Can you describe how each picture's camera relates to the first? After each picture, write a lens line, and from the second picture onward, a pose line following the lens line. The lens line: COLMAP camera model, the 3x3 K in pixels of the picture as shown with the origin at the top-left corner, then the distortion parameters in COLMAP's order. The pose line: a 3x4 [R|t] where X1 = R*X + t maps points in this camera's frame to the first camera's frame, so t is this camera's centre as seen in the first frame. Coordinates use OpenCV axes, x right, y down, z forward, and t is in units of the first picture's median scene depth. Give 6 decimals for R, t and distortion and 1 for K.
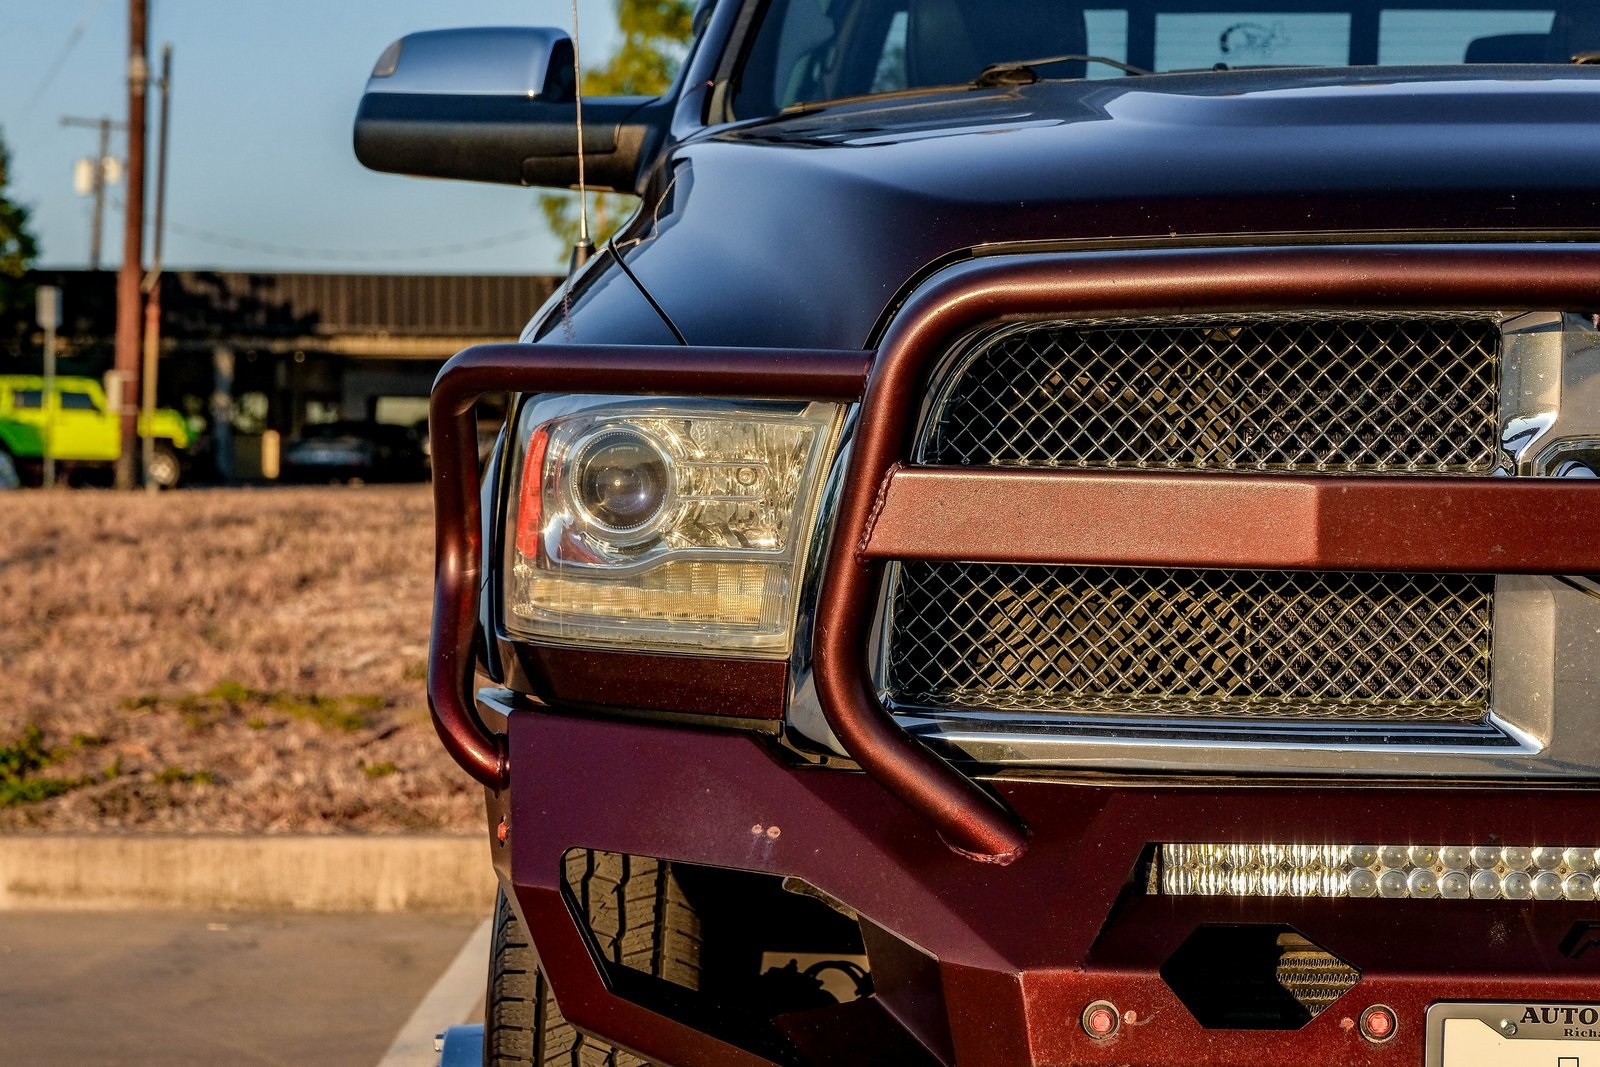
lens RADIAL K [[4056.4, 0, 800.7], [0, 4056.4, 493.4], [0, 0, 1]] dist [-0.017432, 1.102289]
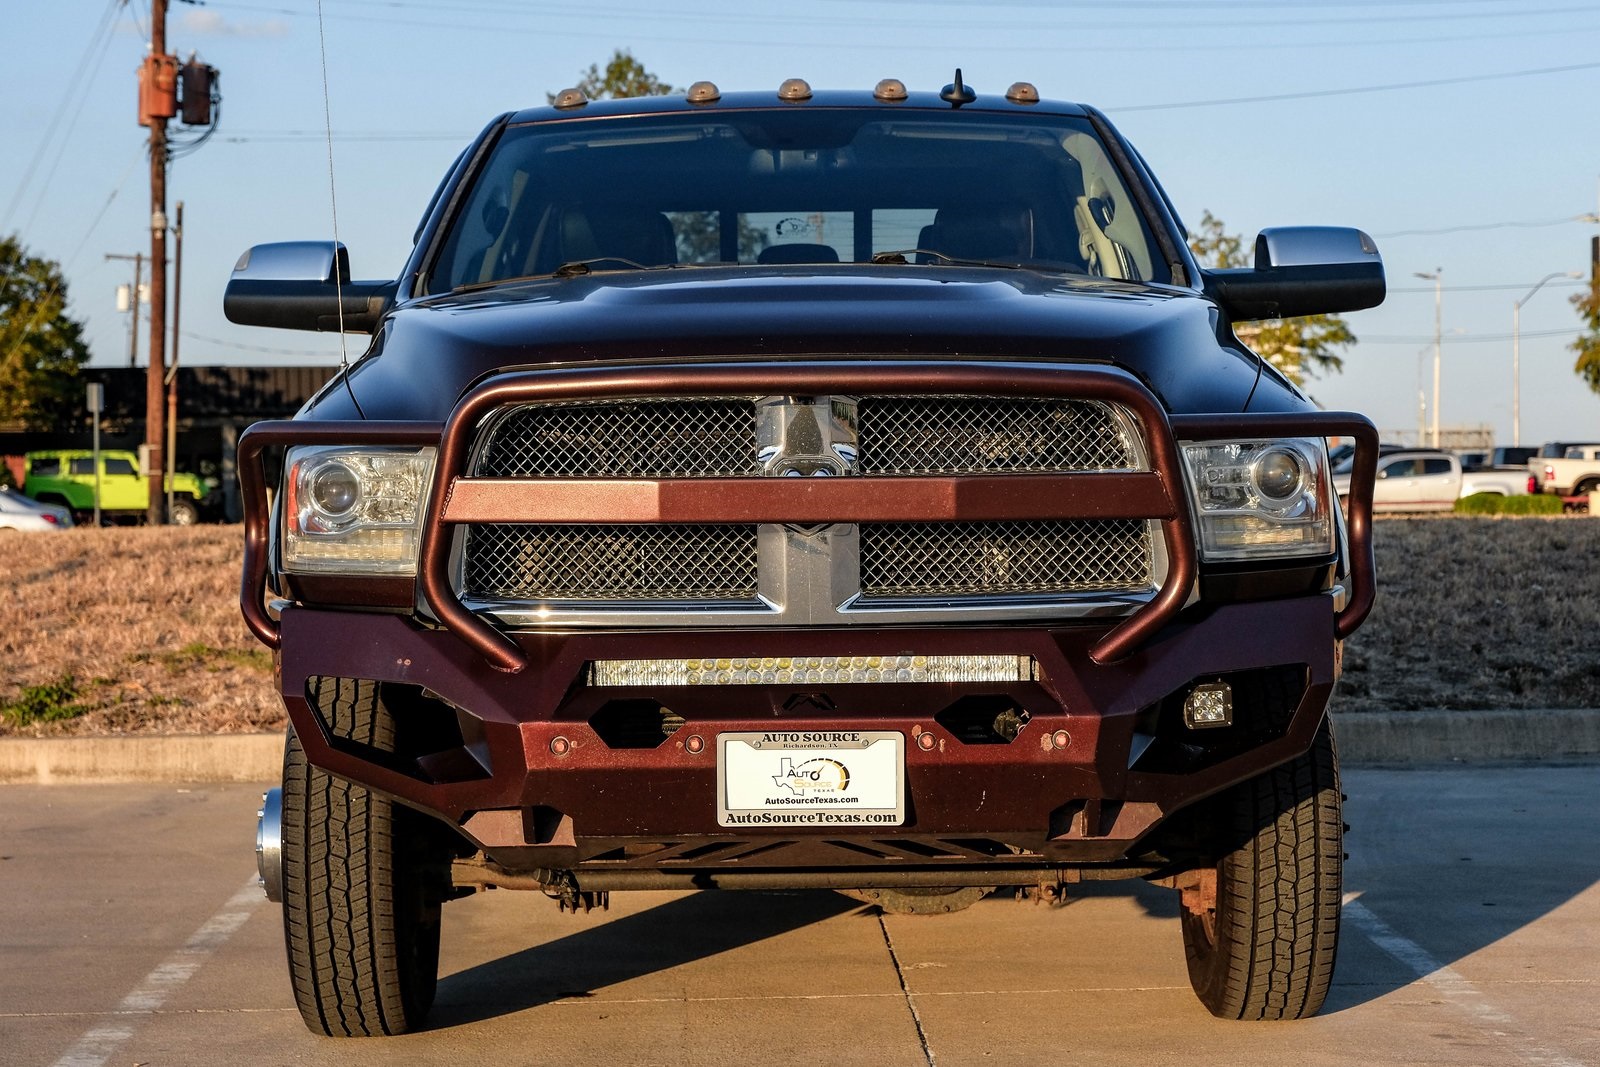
lens RADIAL K [[3116.7, 0, 800.0], [0, 3116.7, 533.5], [0, 0, 1]] dist [0.019583, 0.019653]
pose [[0.999169, -0.019278, 0.035914, 0.094443], [0.019216, 0.999813, 0.002059, 0.014648], [-0.035947, -0.001367, 0.999353, -0.386307]]
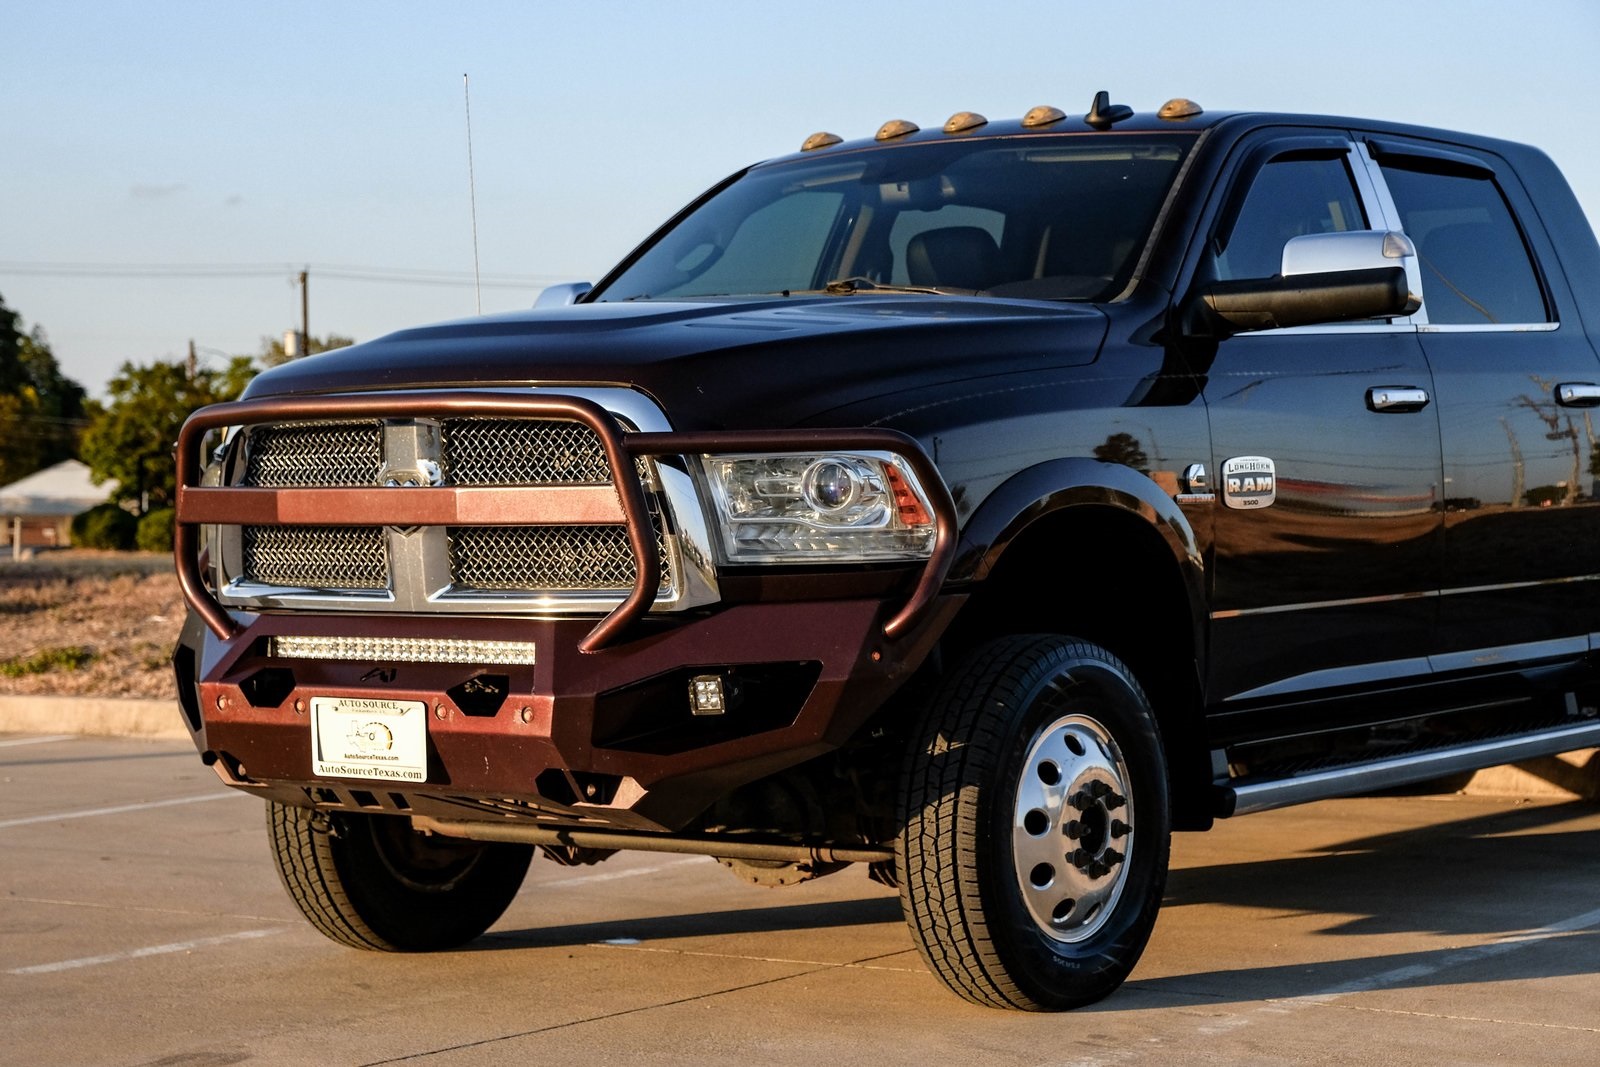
lens RADIAL K [[3395.0, 0, 795.0], [0, 3395.0, 558.1], [0, 0, 1]] dist [0.075840, 0.382015]
pose [[0.809466, -0.004211, -0.587151, 1.085091], [0.003539, 0.999991, -0.002292, 0.030396], [0.587156, -0.000223, 0.809474, -0.345625]]
